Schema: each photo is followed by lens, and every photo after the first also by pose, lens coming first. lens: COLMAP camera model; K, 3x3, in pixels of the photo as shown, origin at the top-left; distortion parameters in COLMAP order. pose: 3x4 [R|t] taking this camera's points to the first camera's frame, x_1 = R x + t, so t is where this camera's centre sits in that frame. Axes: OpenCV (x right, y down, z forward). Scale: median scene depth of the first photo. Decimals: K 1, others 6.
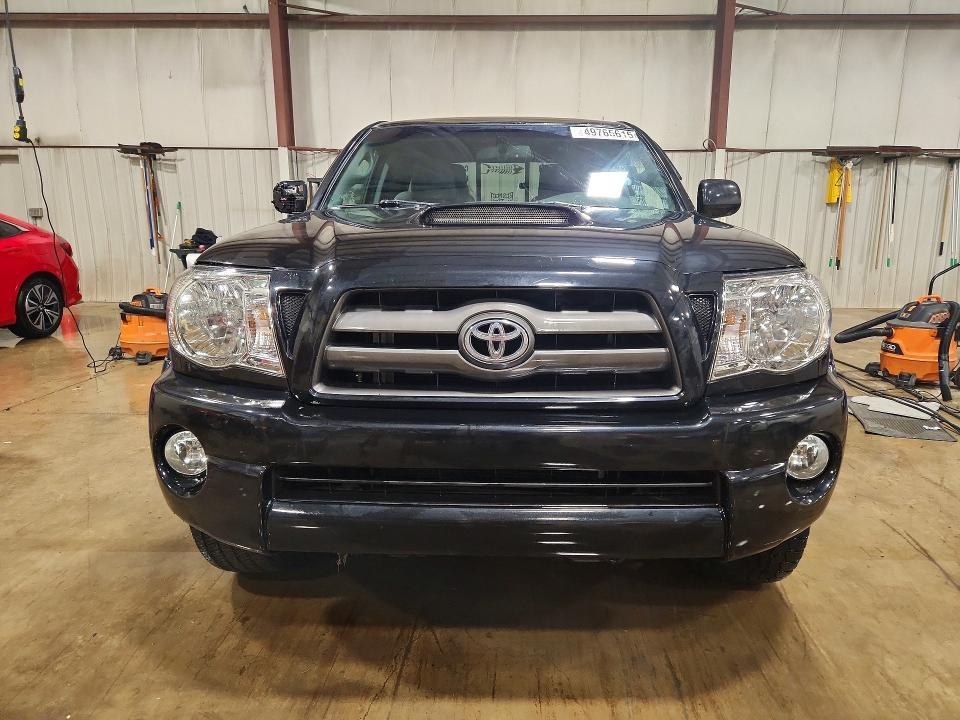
lens RADIAL K [[646.6, 0, 496.7], [0, 646.6, 356.9], [0, 0, 1]] dist [0.067562, -0.064606]
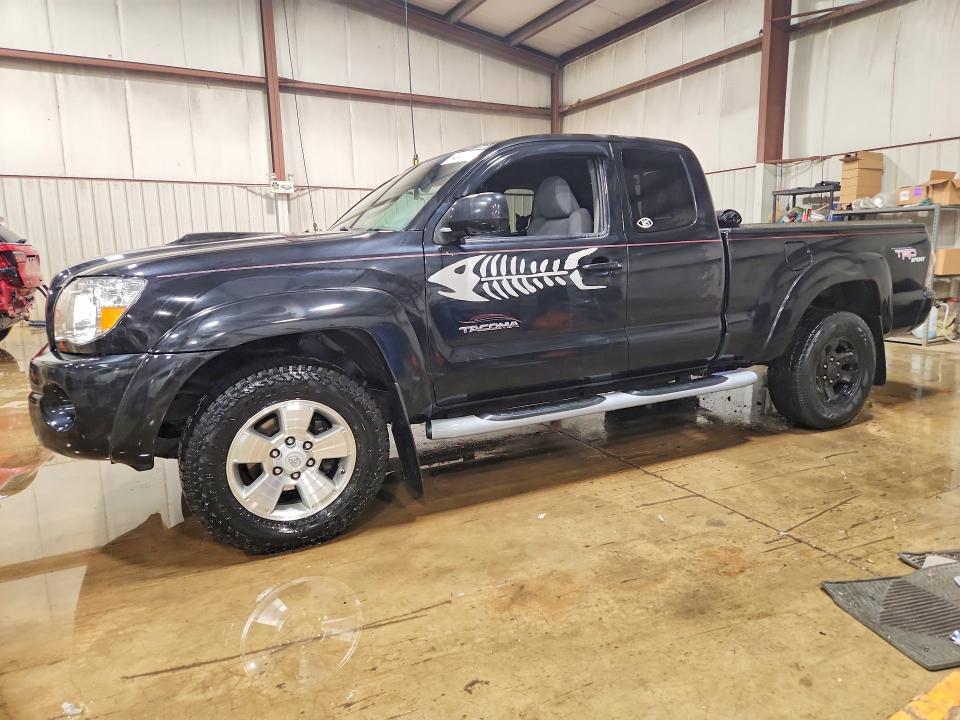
lens RADIAL K [[646.6, 0, 496.7], [0, 646.6, 356.9], [0, 0, 1]] dist [0.067562, -0.064606]
pose [[0.473417, 0.135286, -0.870387, 0.383521], [-0.158916, 0.985039, 0.066669, -0.031945], [0.866384, 0.106756, 0.487833, 0.193651]]
